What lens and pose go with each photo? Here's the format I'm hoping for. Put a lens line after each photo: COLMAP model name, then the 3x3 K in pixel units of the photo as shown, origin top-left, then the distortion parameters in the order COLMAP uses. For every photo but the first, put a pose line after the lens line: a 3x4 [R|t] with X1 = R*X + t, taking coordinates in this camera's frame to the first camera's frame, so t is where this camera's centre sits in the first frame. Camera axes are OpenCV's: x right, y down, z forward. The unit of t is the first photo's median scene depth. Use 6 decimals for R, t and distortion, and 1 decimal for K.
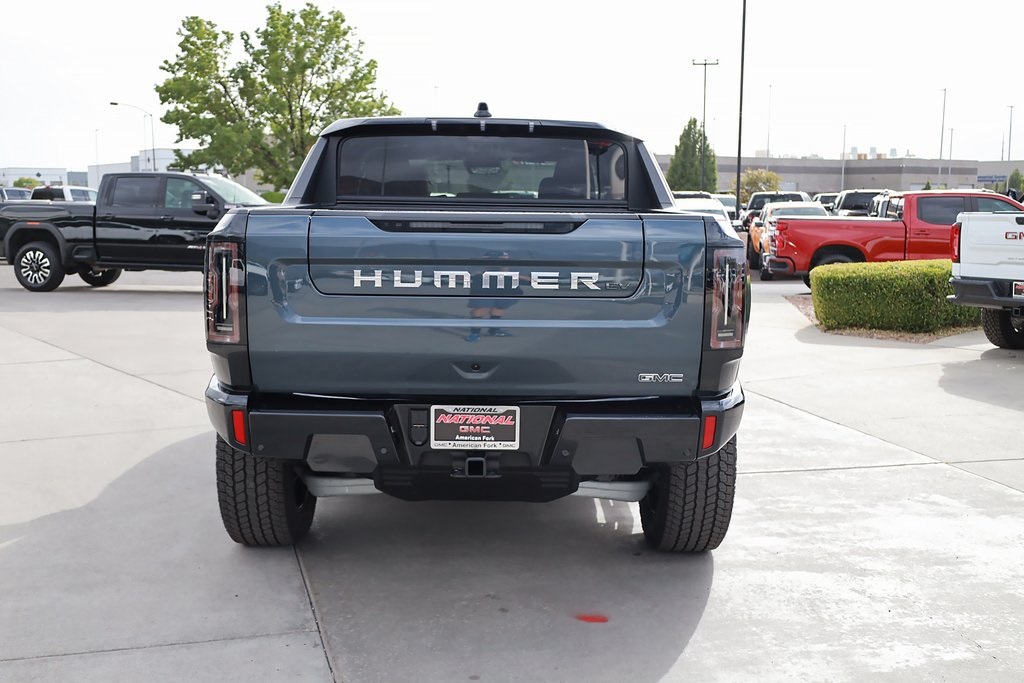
lens RADIAL K [[1071.6, 0, 454.5], [0, 1071.6, 336.9], [0, 0, 1]] dist [-0.010961, 0.005847]
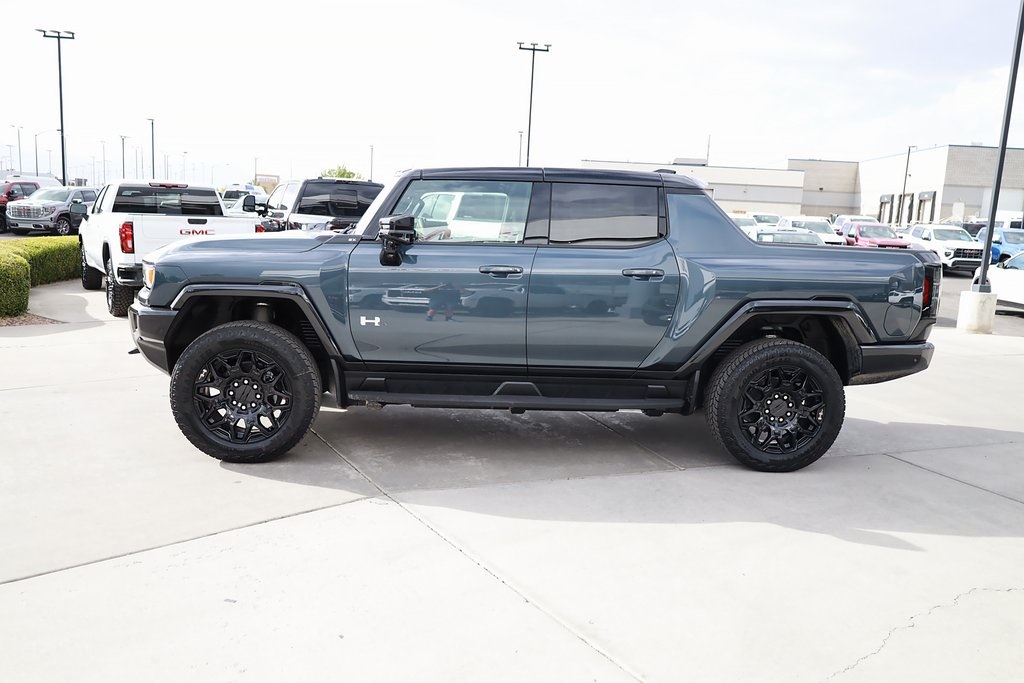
lens RADIAL K [[796.7, 0, 512.0], [0, 796.7, 341.5], [0, 0, 1]] dist [-0.015007, -0.004682]
pose [[-0.097044, -0.161368, 0.982111, -1.386088], [0.081571, 0.982160, 0.169436, -0.232676], [-0.991932, 0.096555, -0.082150, 1.648641]]
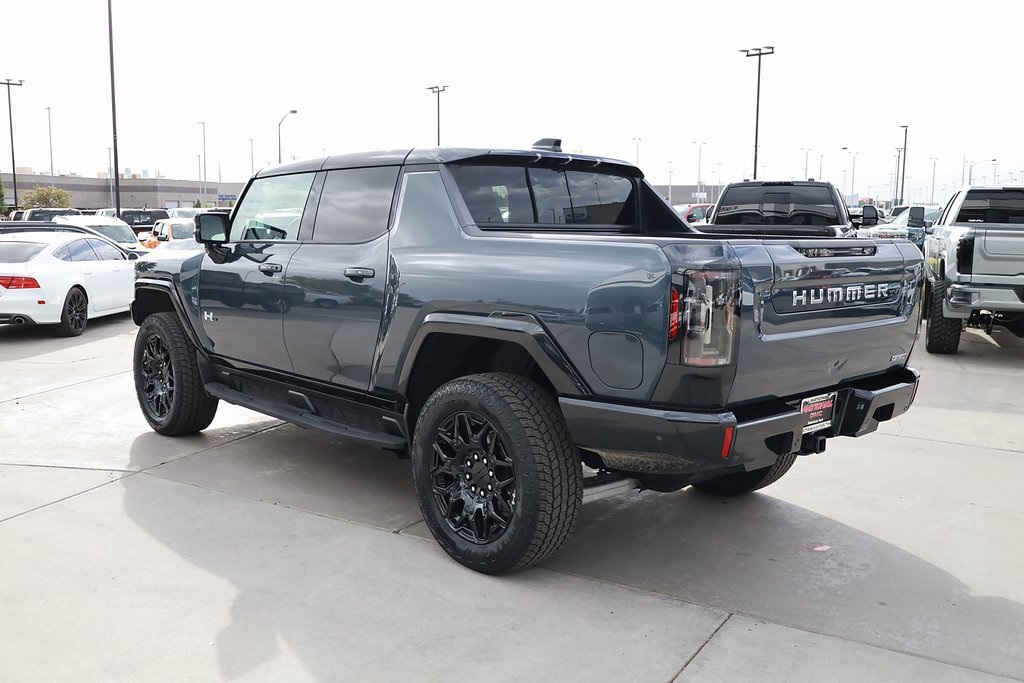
lens RADIAL K [[929.1, 0, 512.0], [0, 929.1, 341.5], [0, 0, 1]] dist [-0.029960, 0.002171]
pose [[0.736218, -0.090282, 0.670695, -0.841461], [0.084443, 0.995571, 0.041321, -0.063655], [-0.671456, 0.026214, 0.740581, 0.389387]]
